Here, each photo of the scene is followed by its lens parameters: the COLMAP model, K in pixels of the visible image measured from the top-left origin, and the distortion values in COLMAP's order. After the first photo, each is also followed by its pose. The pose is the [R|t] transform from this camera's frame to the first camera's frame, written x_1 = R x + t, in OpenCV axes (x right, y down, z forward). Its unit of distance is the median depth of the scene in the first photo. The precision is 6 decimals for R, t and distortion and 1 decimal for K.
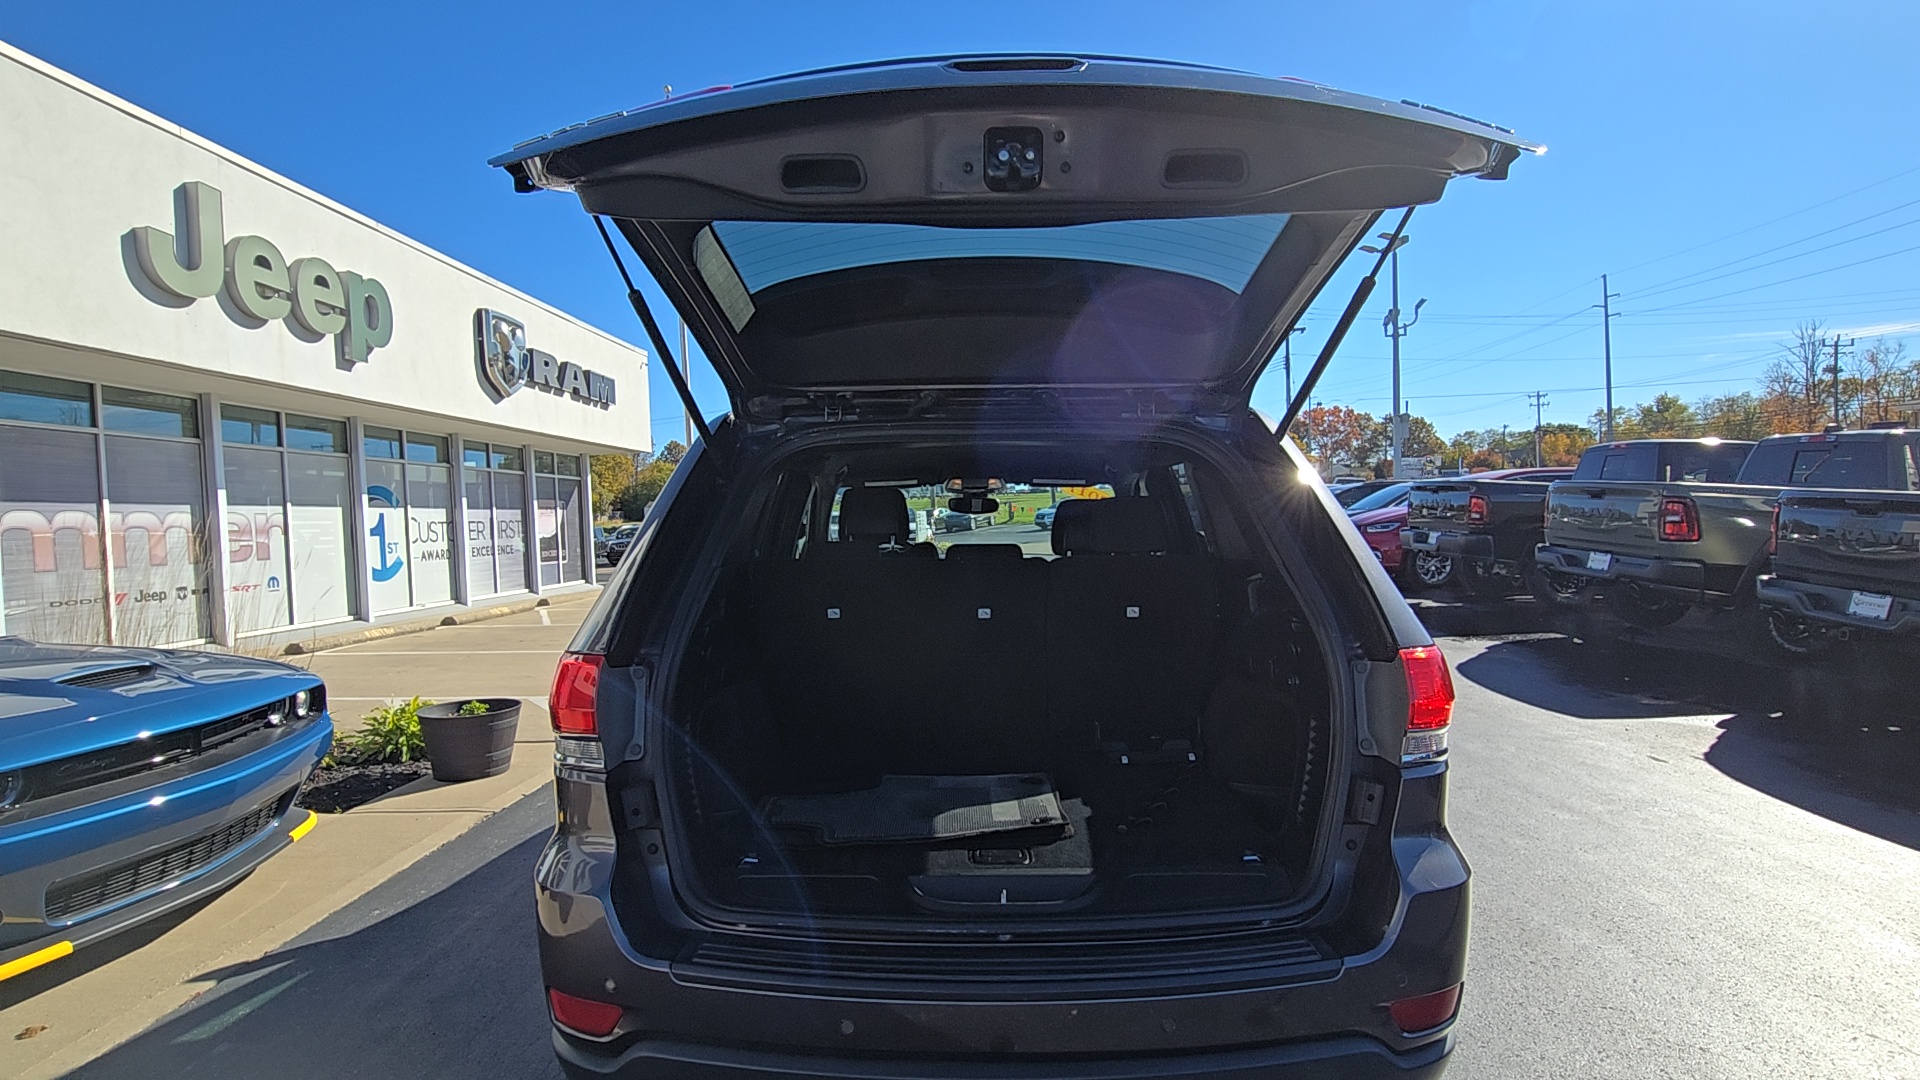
lens RADIAL K [[972.9, 0, 946.7], [0, 972.9, 544.6], [0, 0, 1]] dist [-0.000840, 0.000246]
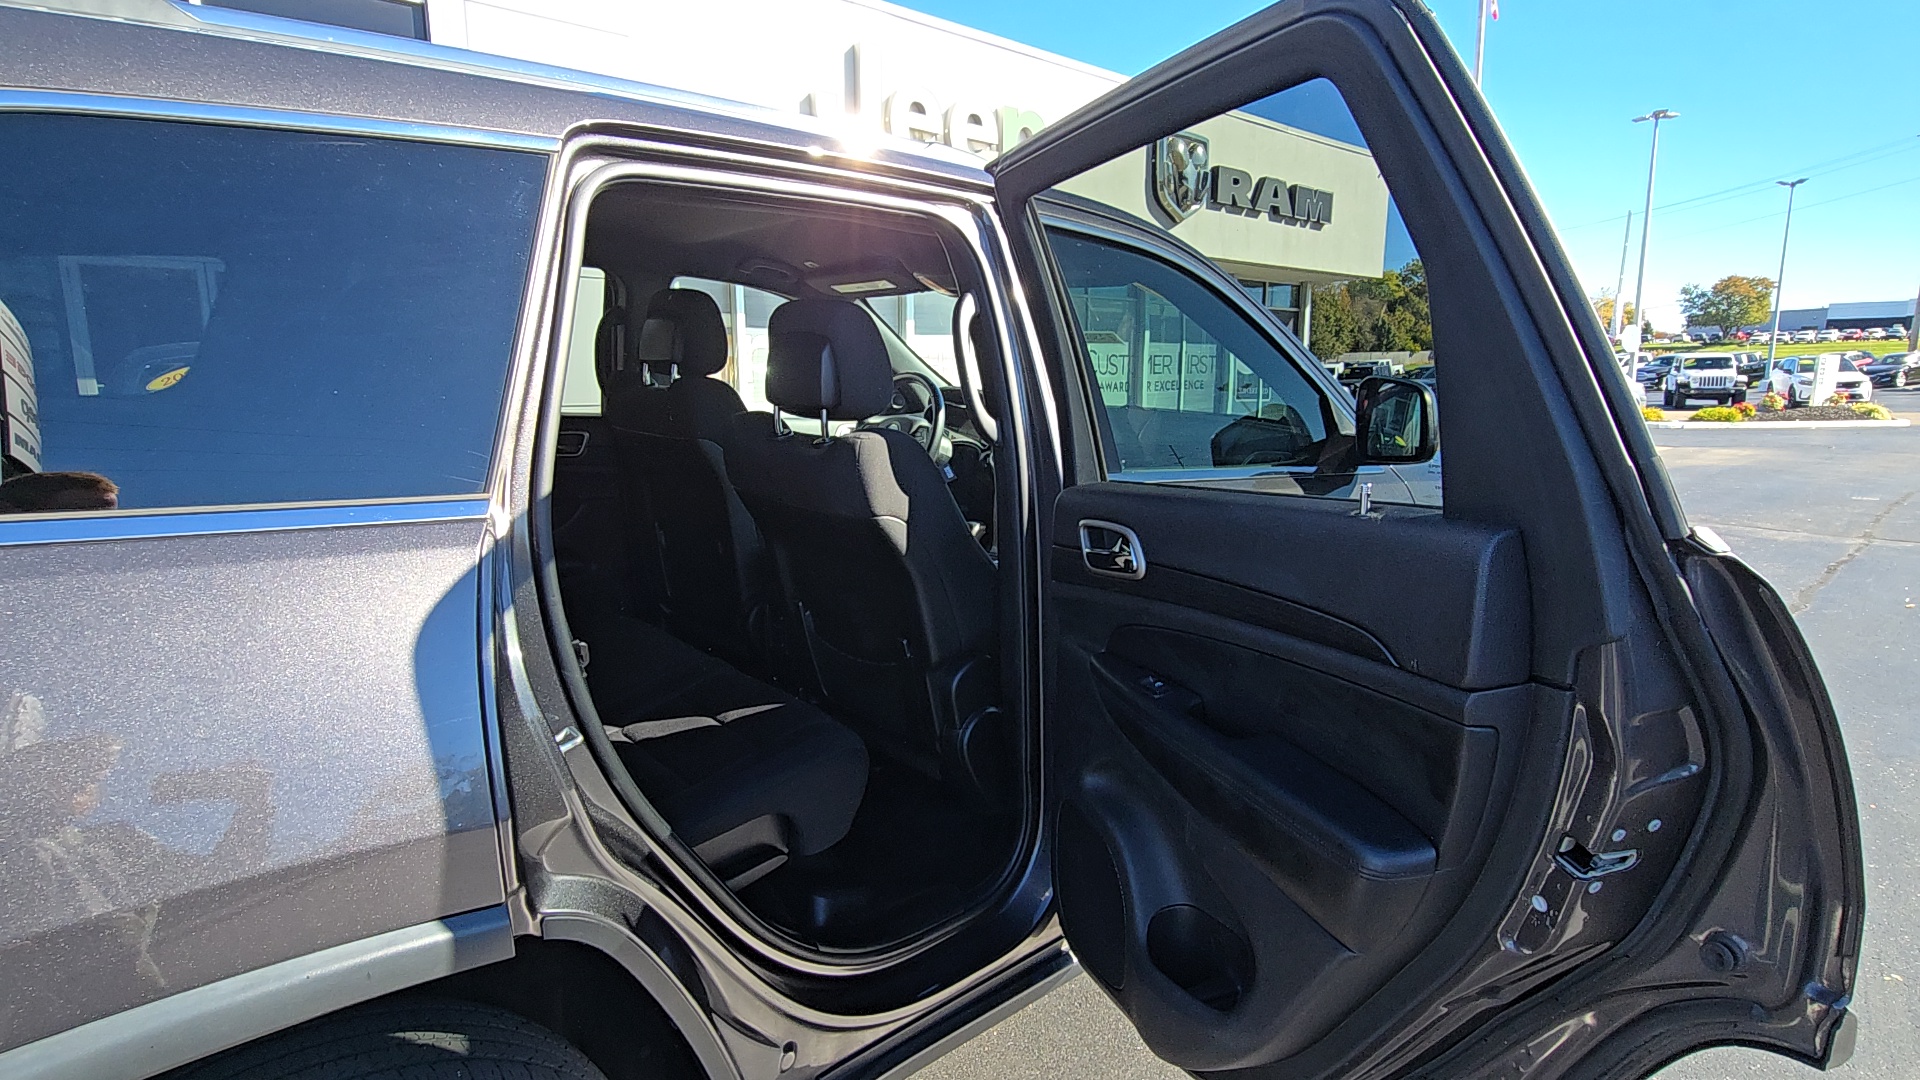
lens RADIAL K [[972.9, 0, 952.5], [0, 972.9, 547.1], [0, 0, 1]] dist [-0.000840, 0.000246]
pose [[0.686825, 0.161131, -0.708737, 0.144417], [-0.041061, 0.982161, 0.183503, -0.004663], [0.725662, -0.096933, 0.681189, 0.179310]]
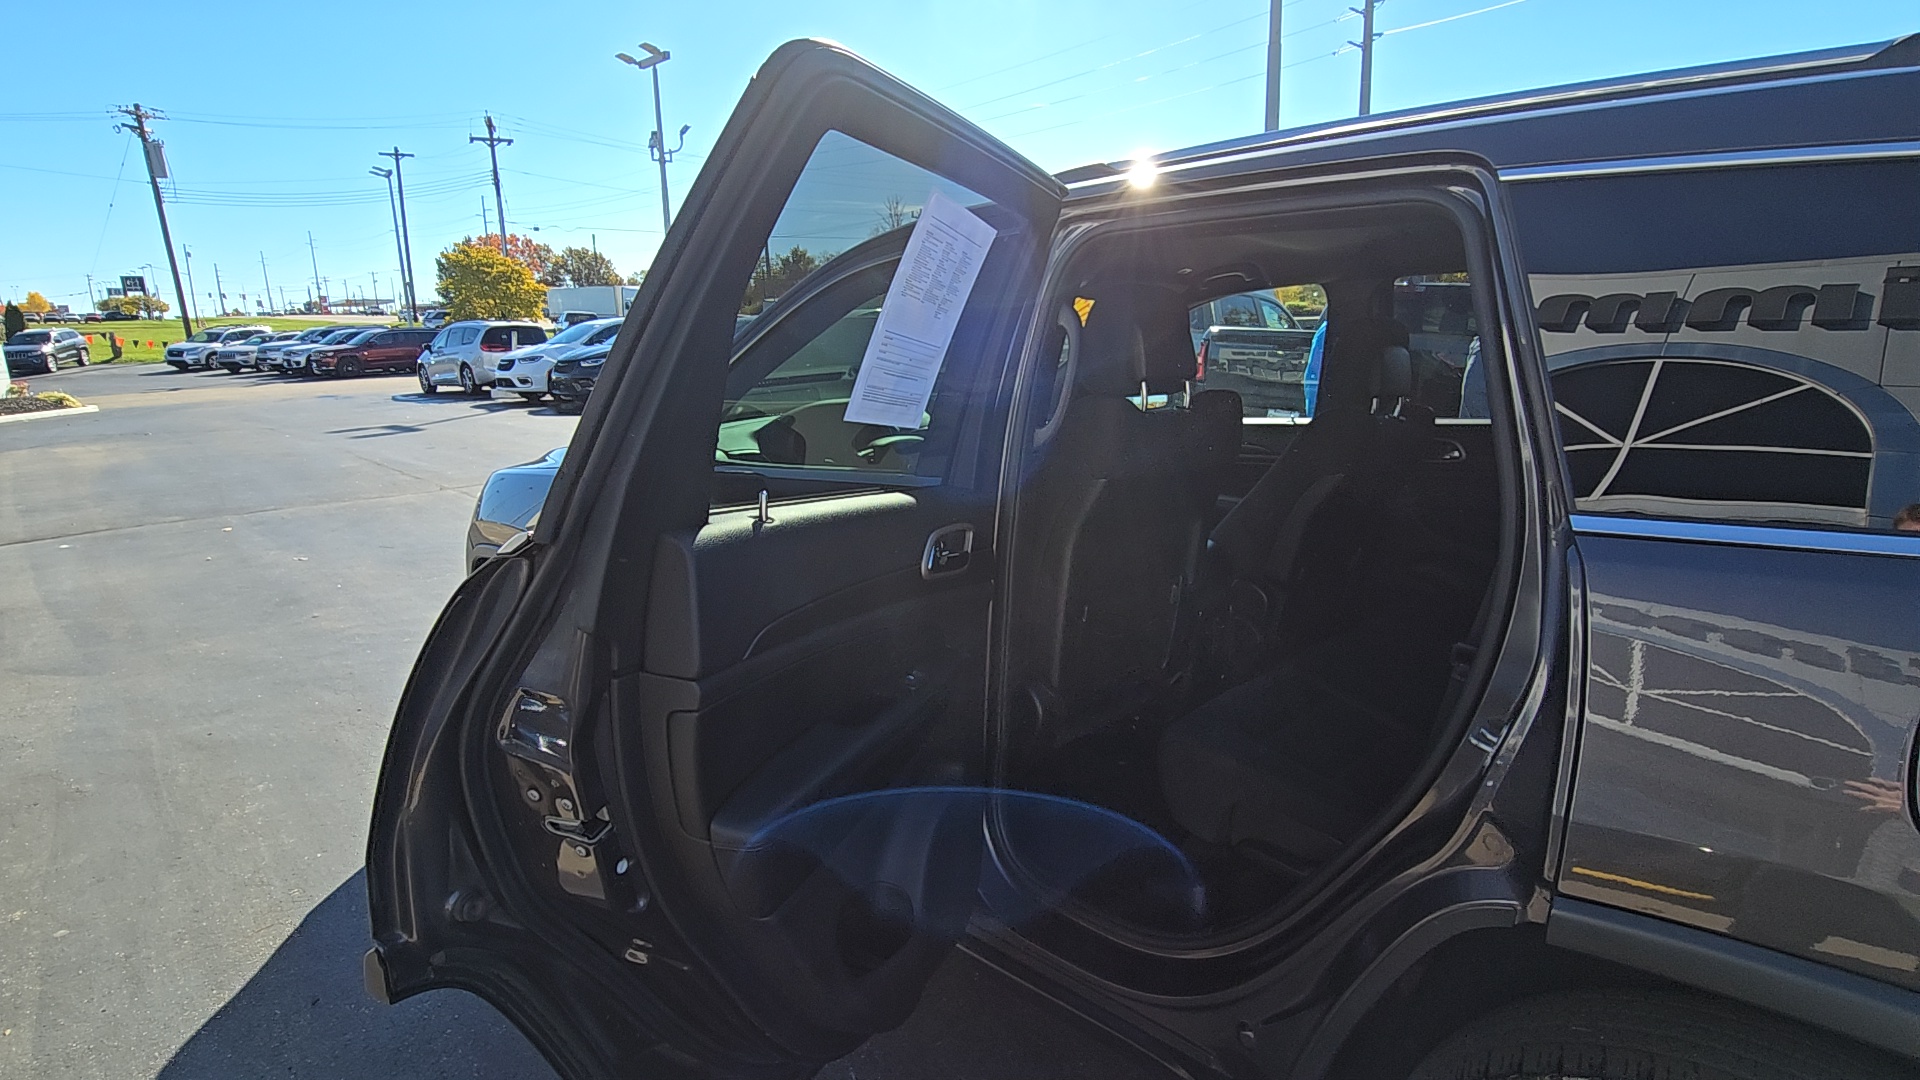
lens RADIAL K [[972.9, 0, 956.1], [0, 972.9, 542.3], [0, 0, 1]] dist [-0.000840, 0.000246]
pose [[0.696022, -0.138461, 0.704544, -0.138255], [0.022125, 0.984901, 0.171701, -0.003808], [-0.717680, -0.103920, 0.688576, 0.181379]]
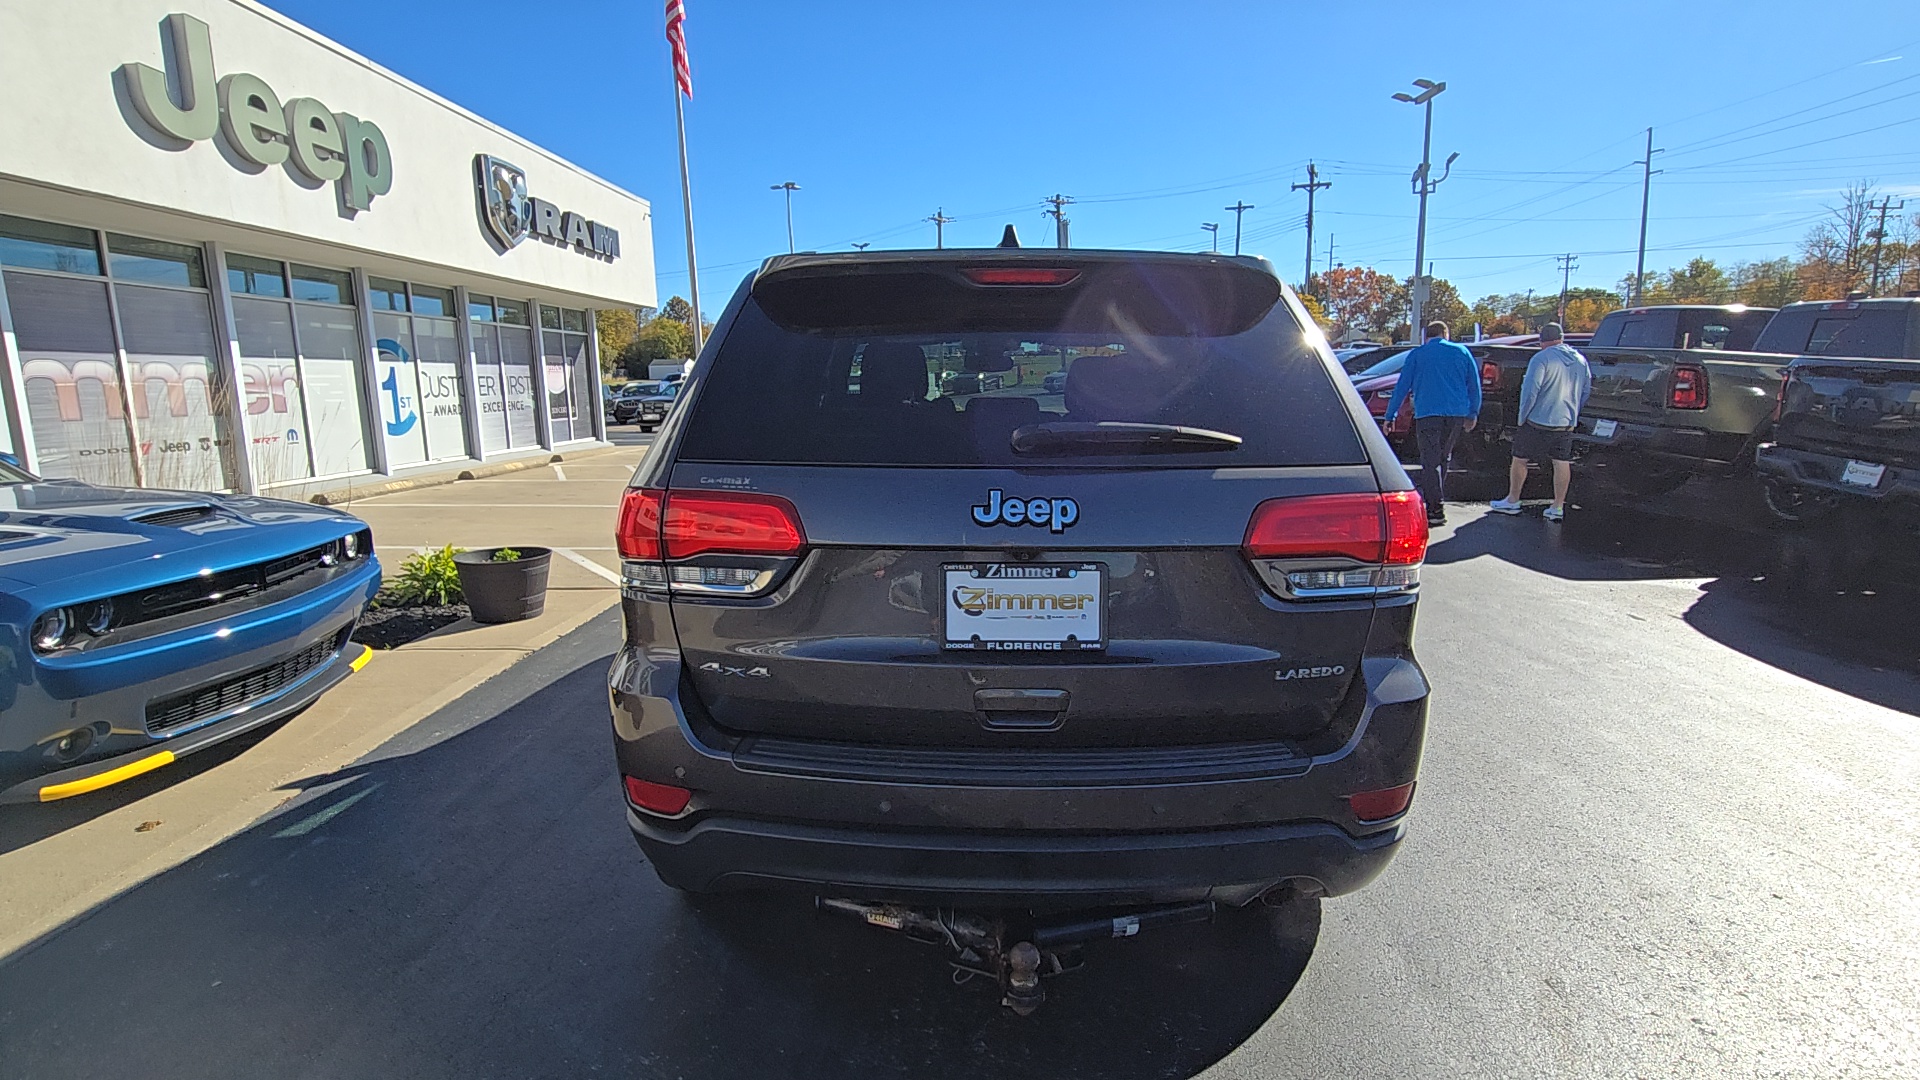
lens RADIAL K [[972.9, 0, 946.4], [0, 972.9, 543.5], [0, 0, 1]] dist [-0.000840, 0.000246]
pose [[0.999905, 0.012462, -0.005928, -0.002854], [-0.011518, 0.990238, 0.138911, 0.002093], [0.007601, -0.138830, 0.990287, -0.013409]]
